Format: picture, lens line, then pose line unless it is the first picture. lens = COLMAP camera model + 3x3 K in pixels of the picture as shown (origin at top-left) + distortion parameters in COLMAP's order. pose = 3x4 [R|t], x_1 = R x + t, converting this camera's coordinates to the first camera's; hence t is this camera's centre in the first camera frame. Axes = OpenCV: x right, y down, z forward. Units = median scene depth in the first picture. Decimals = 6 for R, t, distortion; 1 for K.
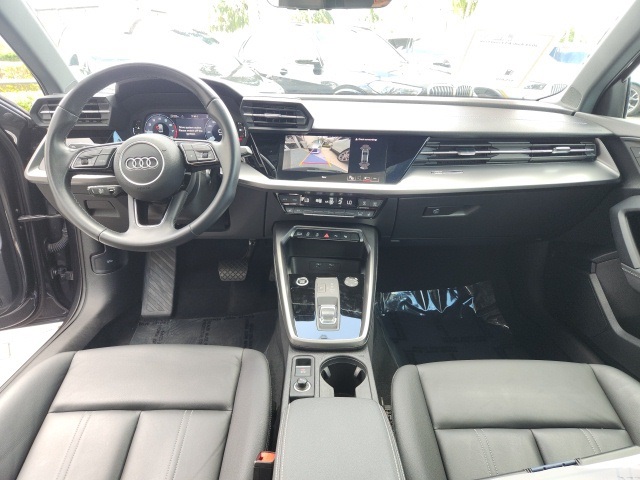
lens RADIAL K [[434.3, 0, 324.2], [0, 434.3, 240.1], [0, 0, 1]] dist [0.052817, -0.048458]
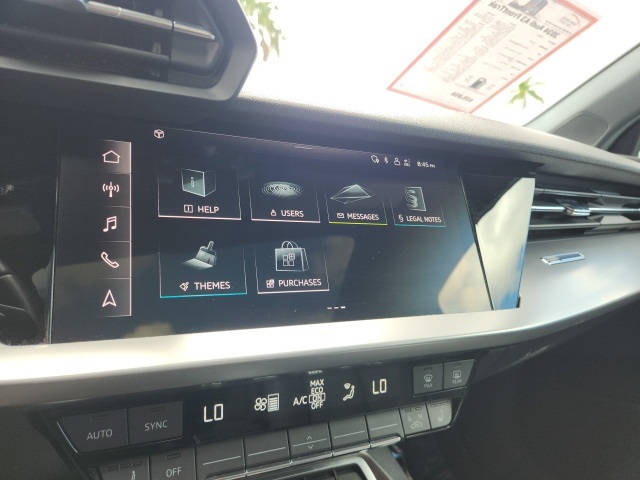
lens RADIAL K [[434.3, 0, 322.6], [0, 434.3, 236.6], [0, 0, 1]] dist [0.052817, -0.048458]
pose [[0.813985, -0.020798, 0.580513, -0.122360], [0.115301, 0.985259, -0.126375, -0.145403], [-0.569328, 0.169801, 0.804384, 0.780328]]
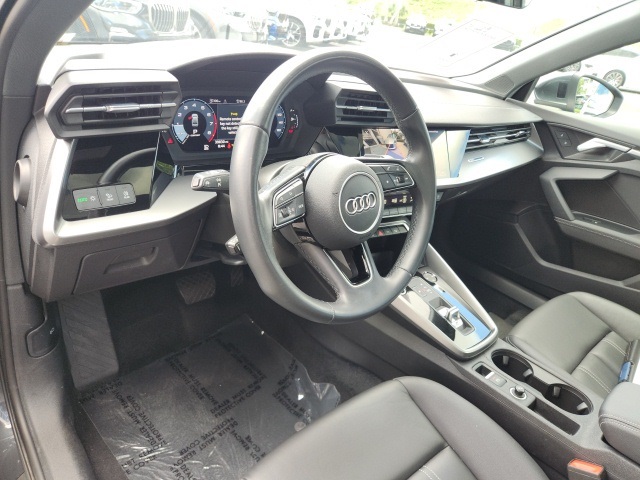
lens RADIAL K [[434.3, 0, 320.2], [0, 434.3, 240.4], [0, 0, 1]] dist [0.052817, -0.048458]
pose [[0.744059, -0.203817, 0.636267, -0.739022], [0.089740, 0.974190, 0.207123, -0.214618], [-0.662060, -0.097013, 0.743145, 0.406252]]
